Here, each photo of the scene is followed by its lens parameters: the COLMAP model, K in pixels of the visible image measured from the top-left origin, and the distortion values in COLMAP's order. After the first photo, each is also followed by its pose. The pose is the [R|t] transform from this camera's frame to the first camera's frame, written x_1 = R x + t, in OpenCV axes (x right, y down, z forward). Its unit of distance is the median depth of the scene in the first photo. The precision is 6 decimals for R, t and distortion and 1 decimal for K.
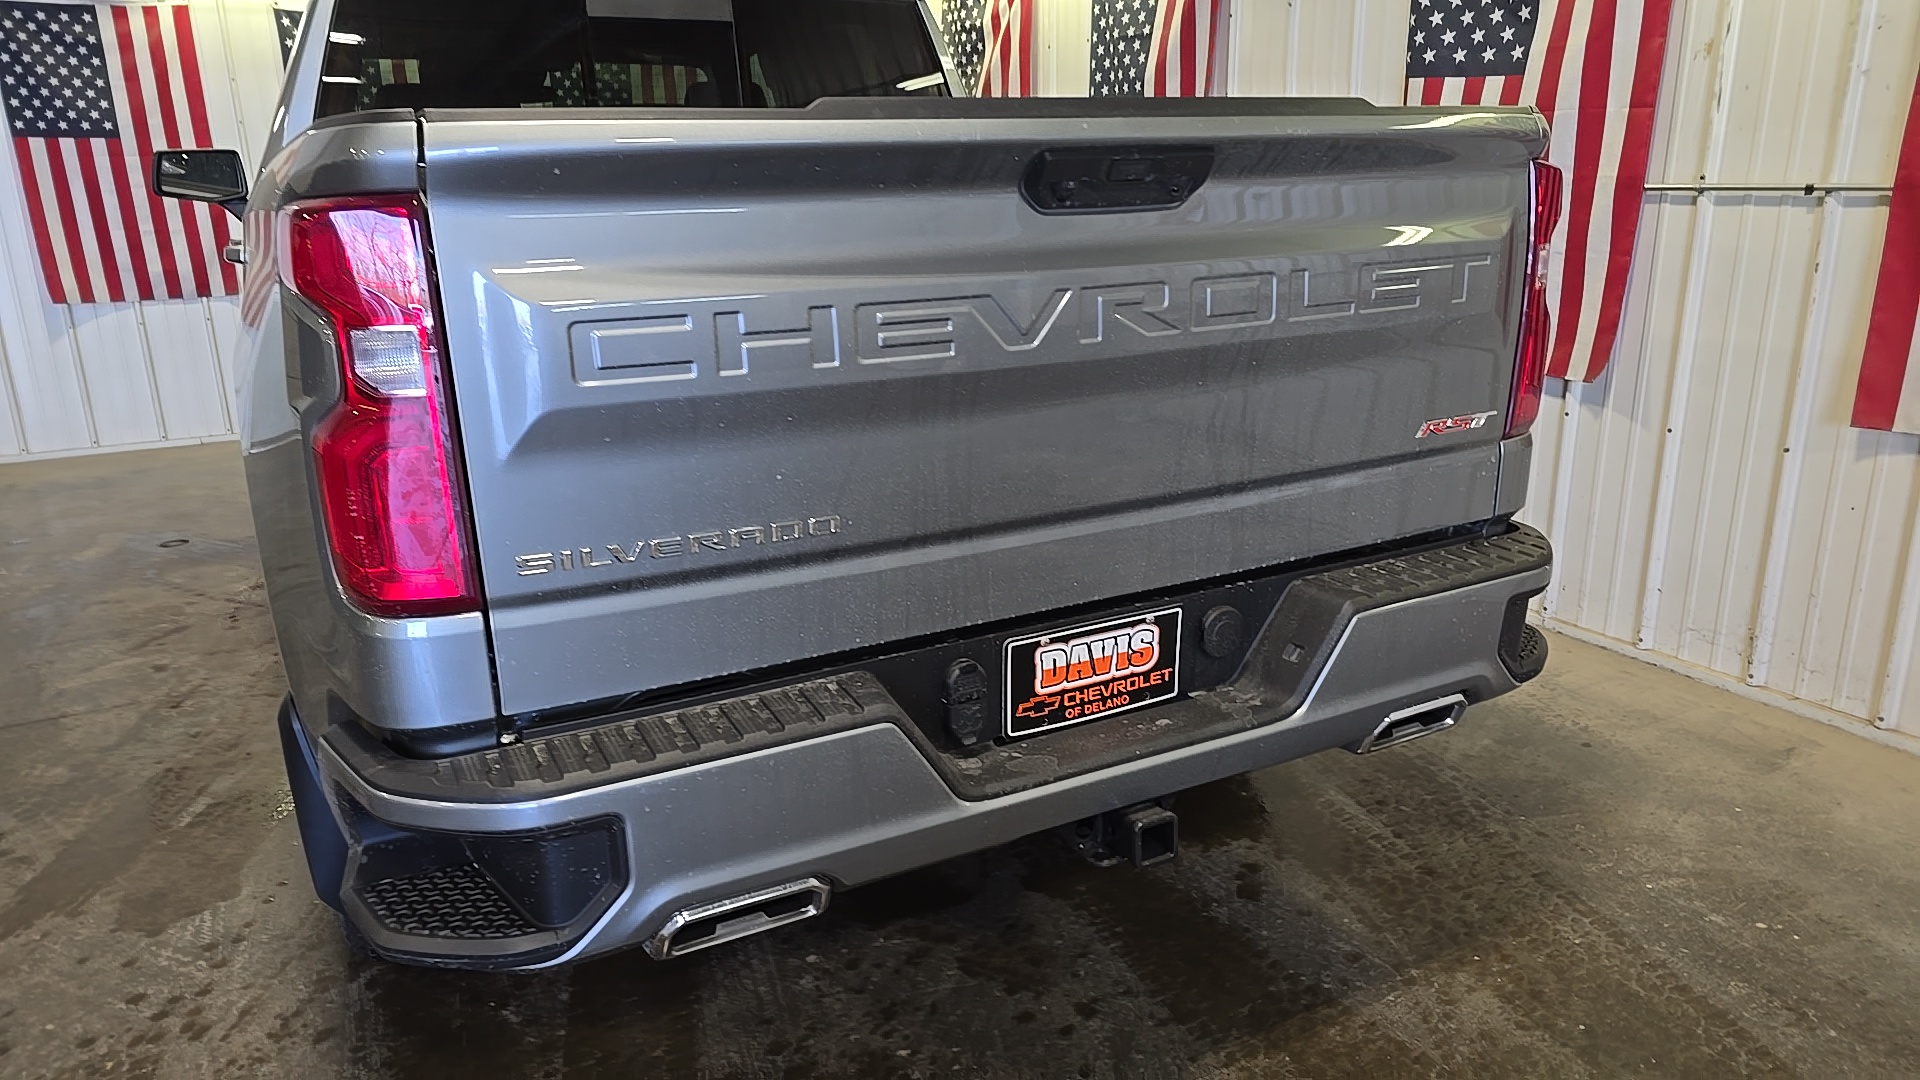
lens RADIAL K [[1282.2, 0, 954.1], [0, 1282.2, 529.7], [0, 0, 1]] dist [0.050612, -0.040237]
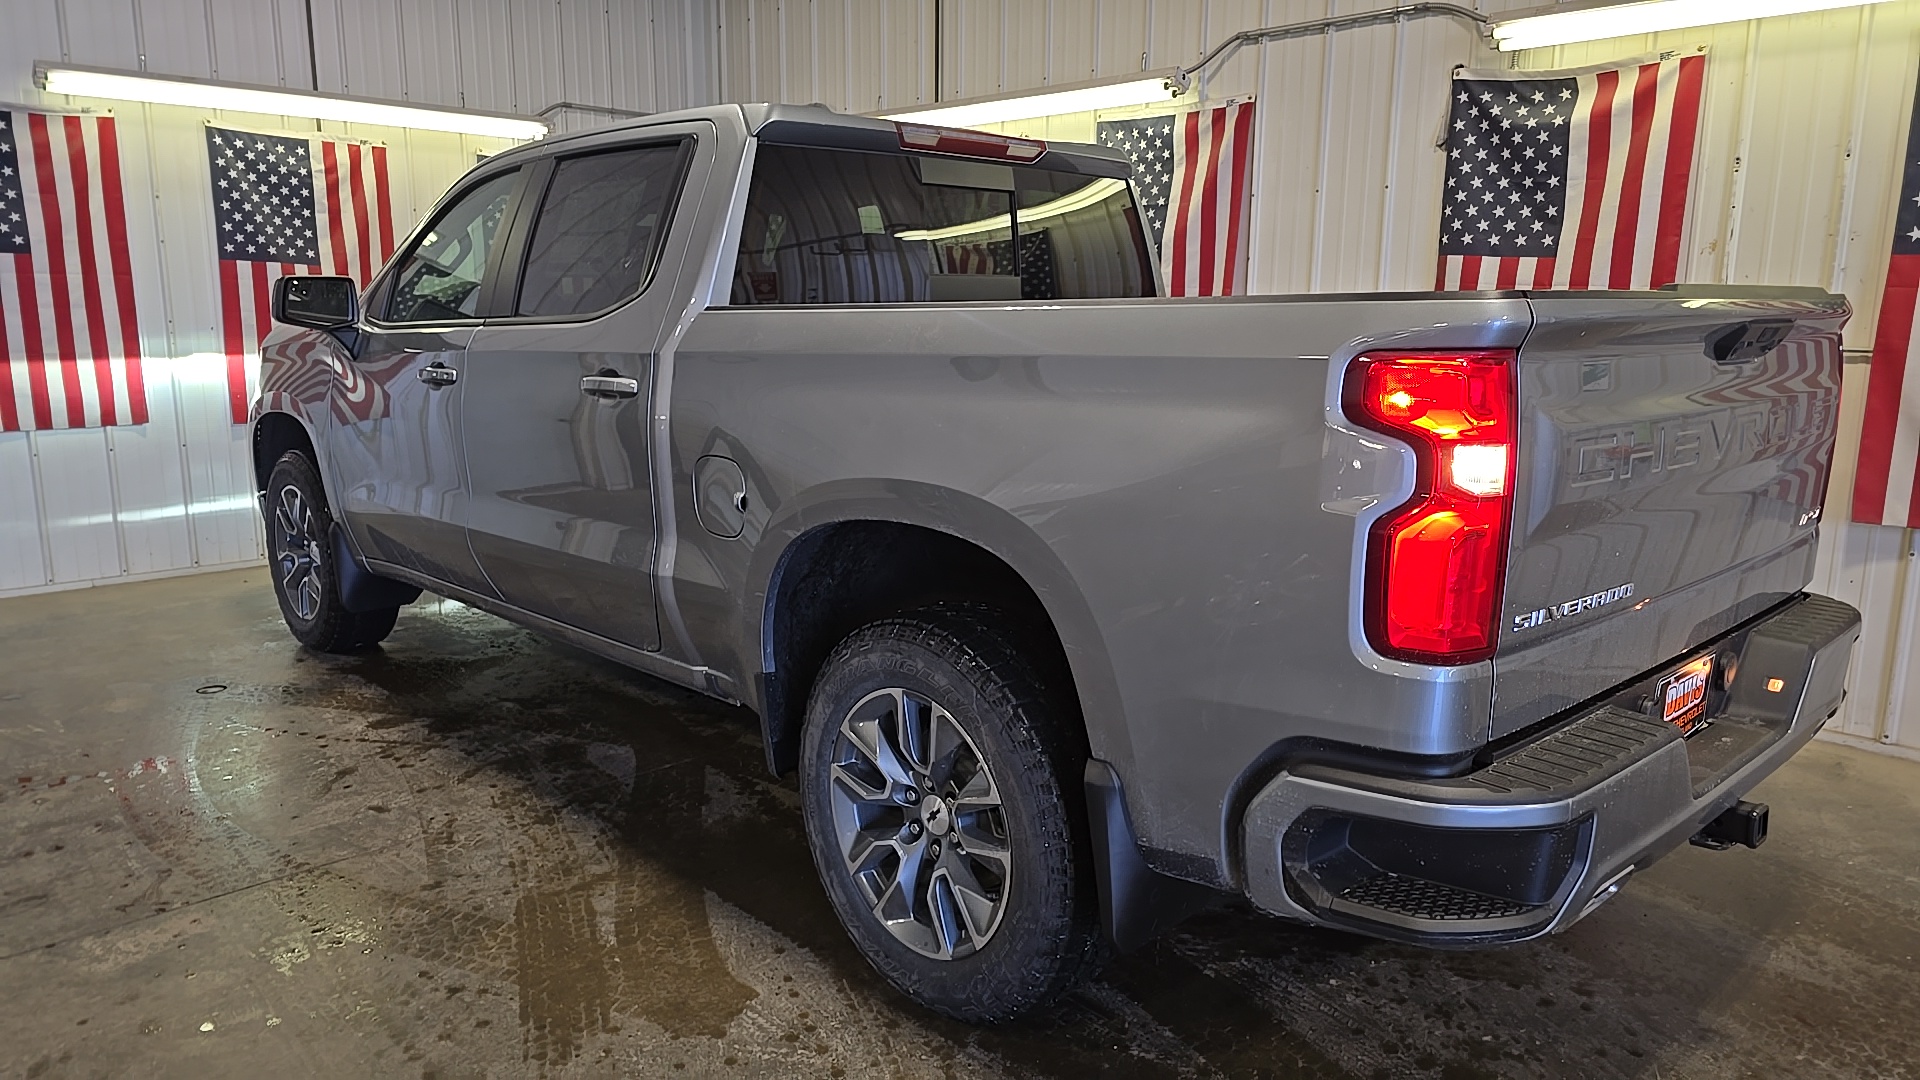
lens RADIAL K [[1282.2, 0, 961.7], [0, 1282.2, 524.6], [0, 0, 1]] dist [0.050612, -0.040237]
pose [[0.963049, -0.018986, 0.268656, -0.537756], [0.046318, 0.994325, -0.095769, 0.011457], [-0.265313, 0.104674, 0.958464, -0.058461]]
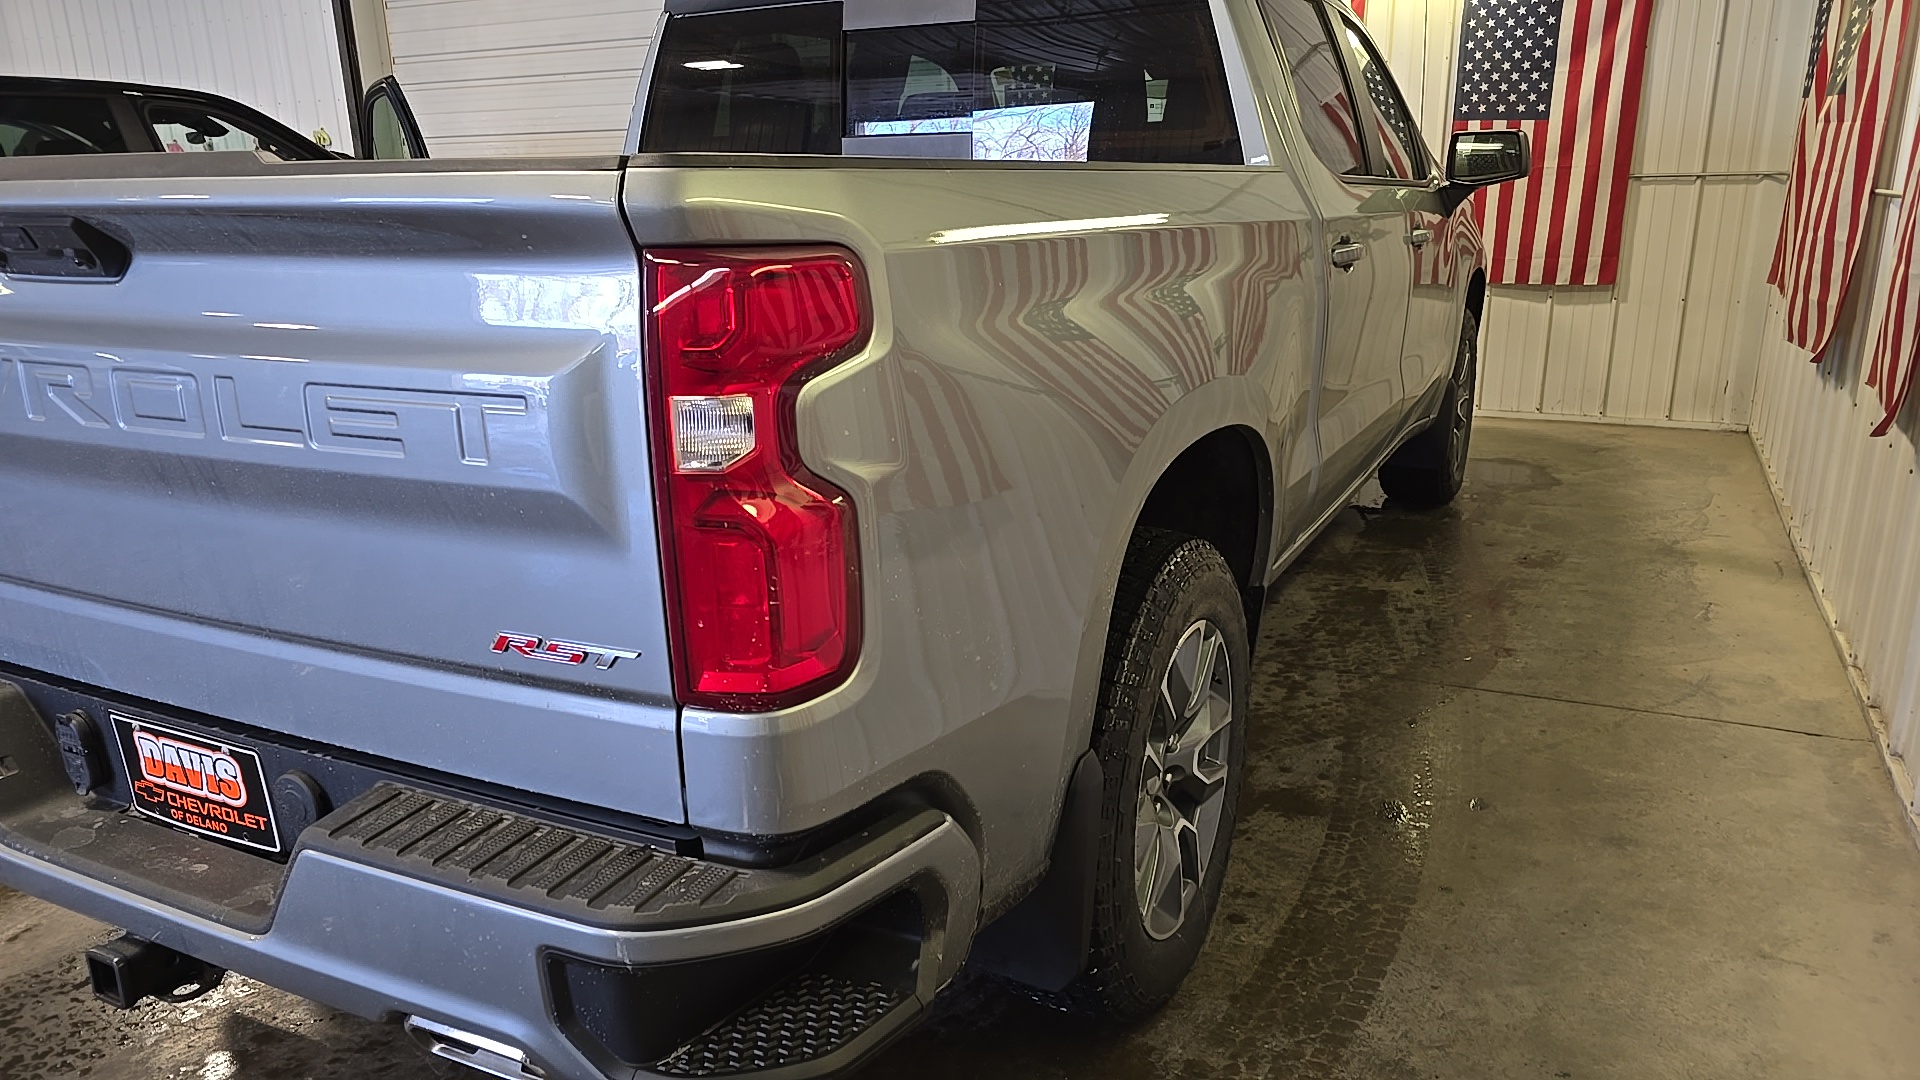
lens RADIAL K [[1282.2, 0, 960.4], [0, 1282.2, 535.5], [0, 0, 1]] dist [0.050612, -0.040237]
pose [[0.601753, 0.233914, -0.763660, 0.392828], [-0.216614, 0.968112, 0.125850, -0.104105], [0.768746, 0.089689, 0.633234, 0.295119]]
